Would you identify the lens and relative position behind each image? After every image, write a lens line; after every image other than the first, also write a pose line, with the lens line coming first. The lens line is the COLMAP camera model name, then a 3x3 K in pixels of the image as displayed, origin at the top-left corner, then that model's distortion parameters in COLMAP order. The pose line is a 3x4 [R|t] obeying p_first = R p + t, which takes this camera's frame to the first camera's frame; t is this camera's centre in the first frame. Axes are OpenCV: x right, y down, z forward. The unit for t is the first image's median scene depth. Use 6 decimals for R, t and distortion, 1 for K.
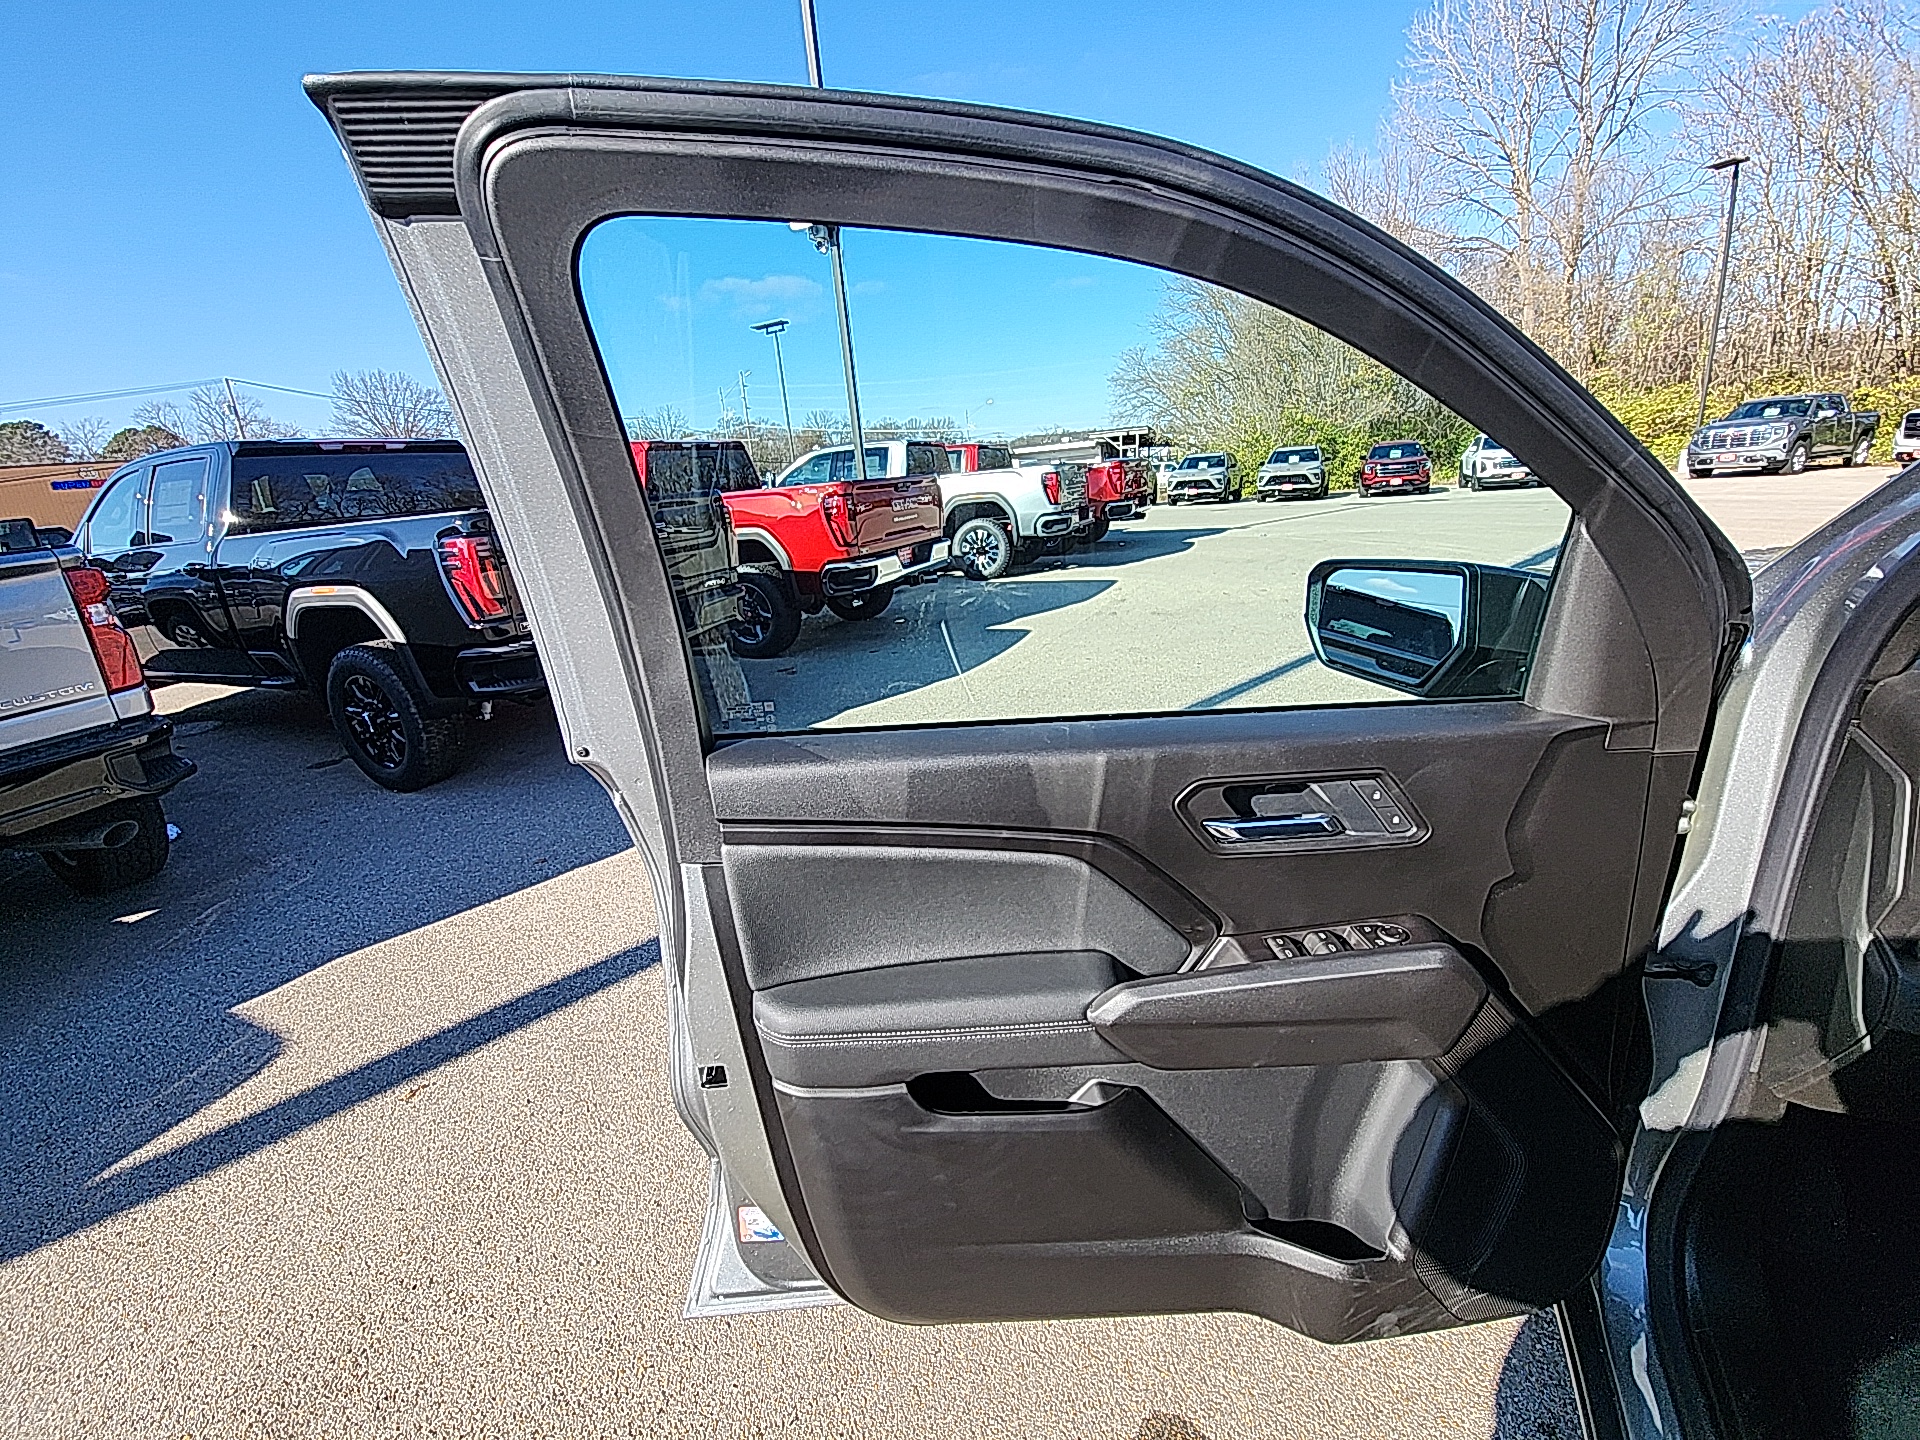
lens RADIAL K [[769.2, 0, 950.6], [0, 769.2, 704.6], [0, 0, 1]] dist [0.012074, -0.006764]
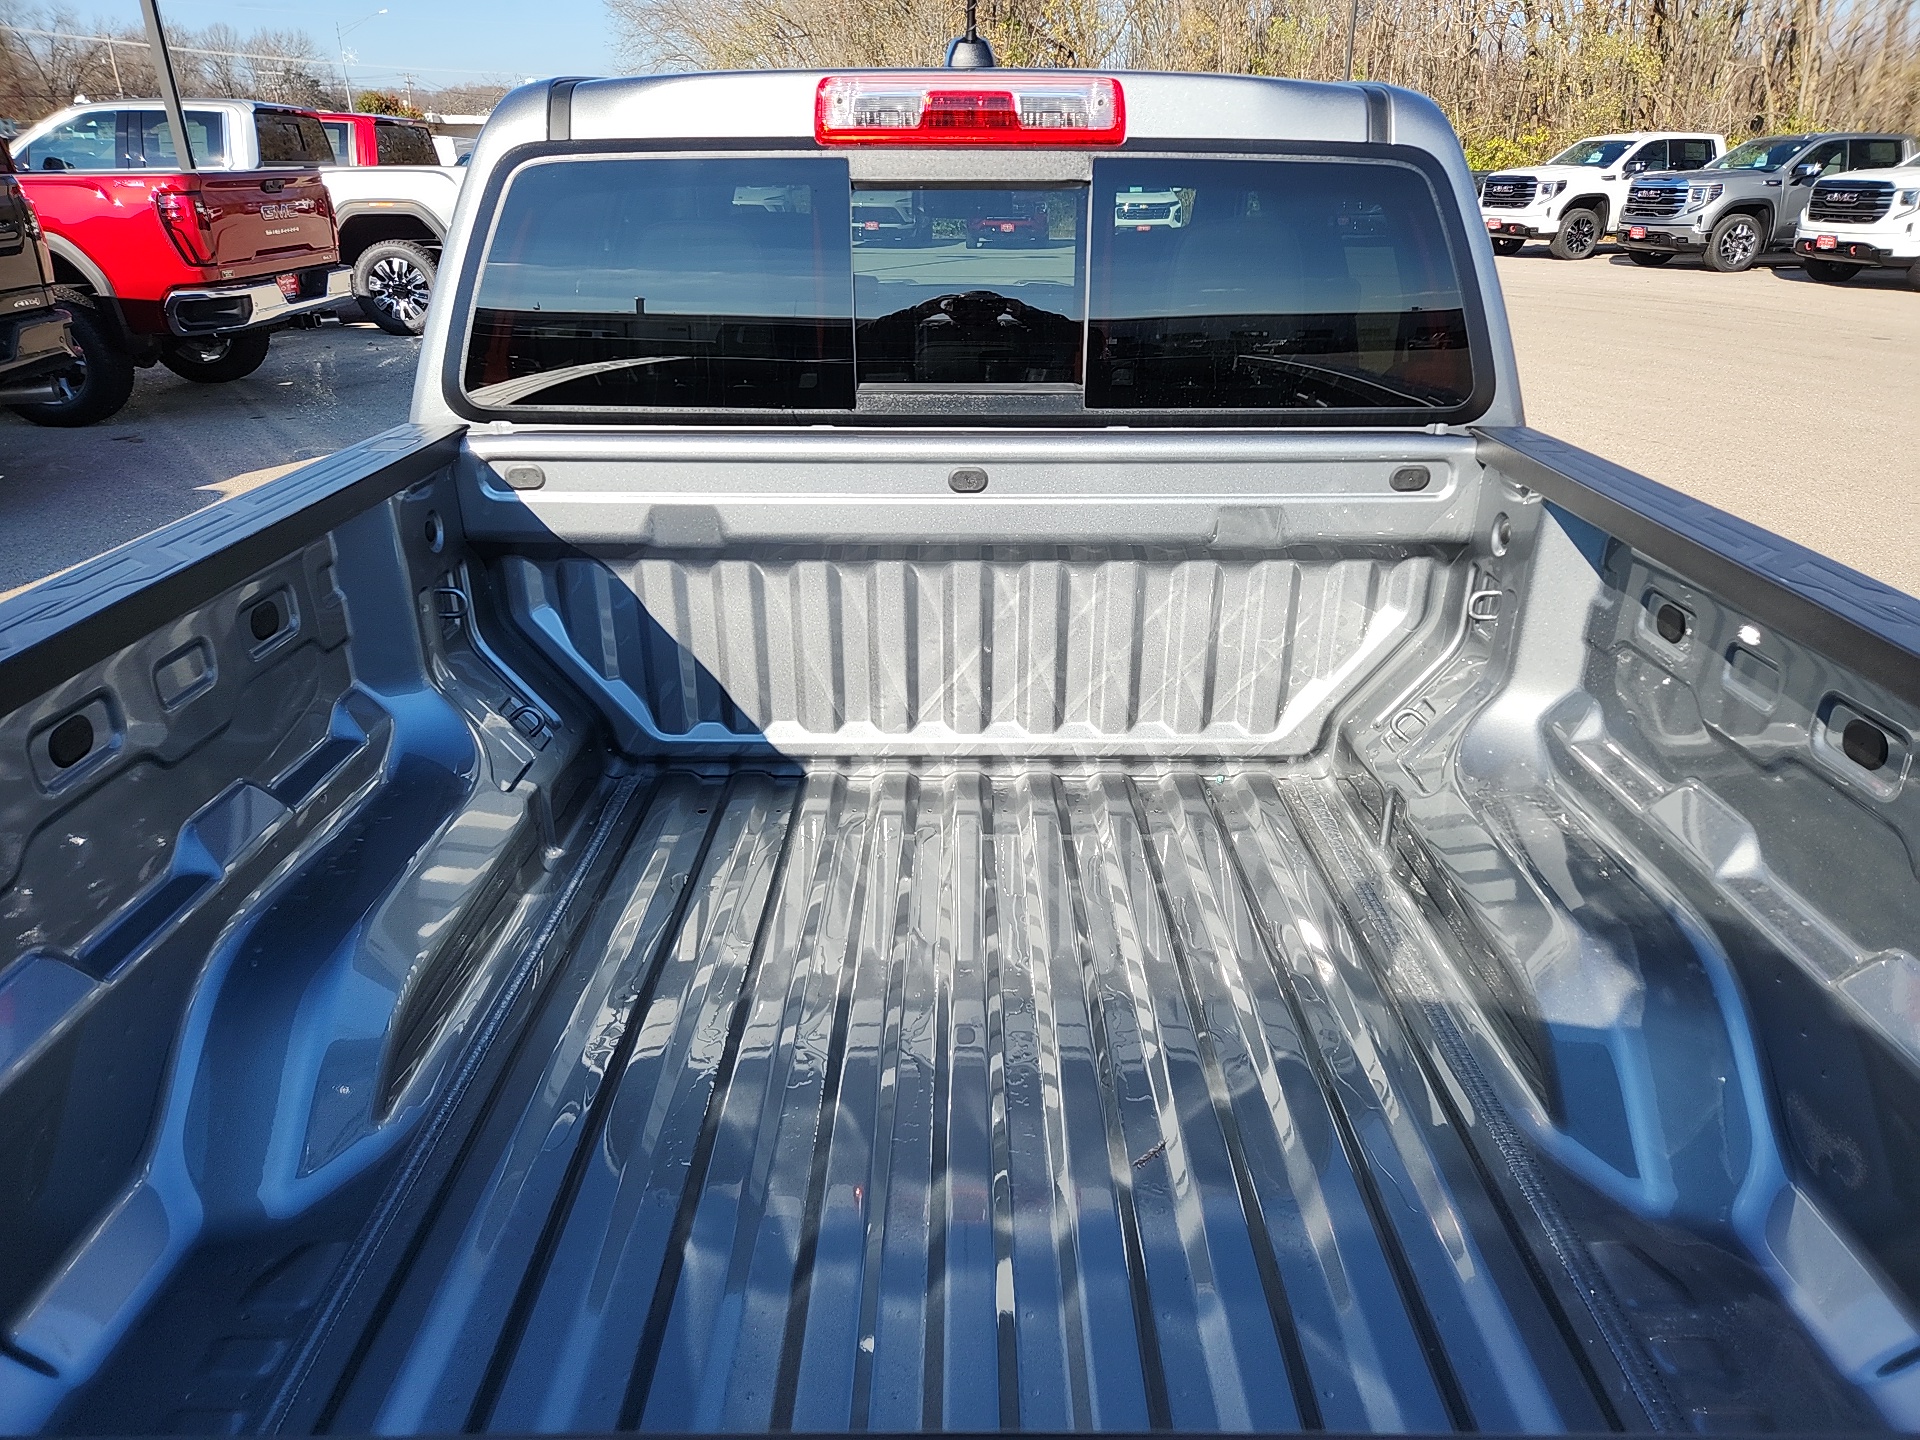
lens RADIAL K [[1264.6, 0, 971.1], [0, 1264.6, 745.2], [0, 0, 1]] dist [0.077684, -0.064427]
pose [[0.905472, -0.103542, 0.411582, -0.014316], [0.051243, 0.989361, 0.136160, 0.069637], [-0.421301, -0.102198, 0.901144, -0.281000]]
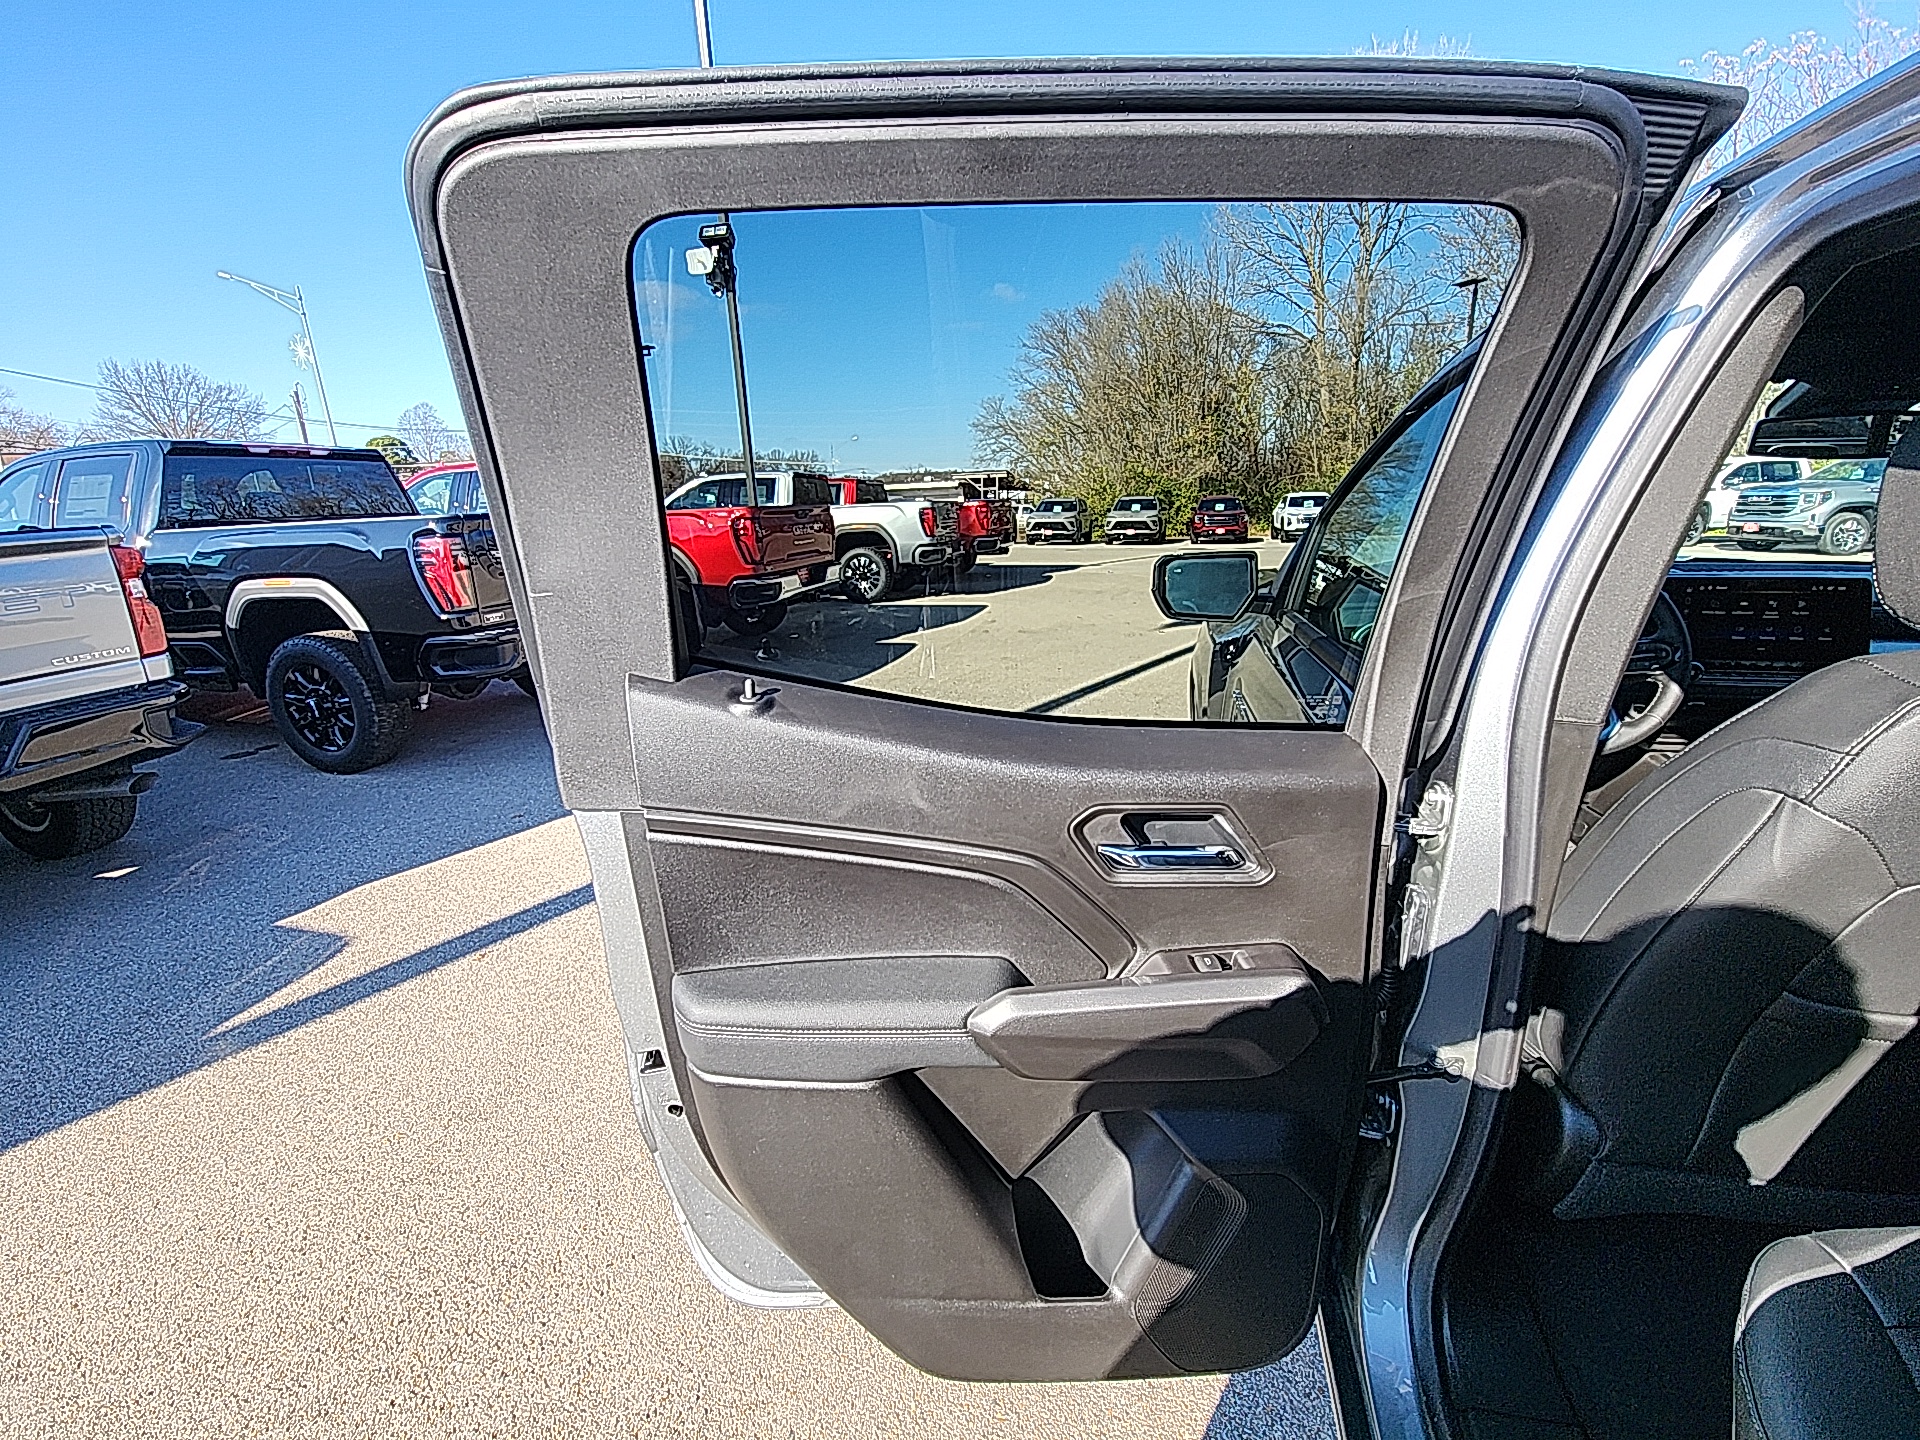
lens RADIAL K [[769.2, 0, 950.6], [0, 769.2, 704.6], [0, 0, 1]] dist [0.012074, -0.006764]
pose [[0.984434, 0.002234, 0.175741, -0.029844], [0.005259, 0.999097, -0.042157, 0.027096], [-0.175676, 0.042425, 0.983533, -0.080427]]
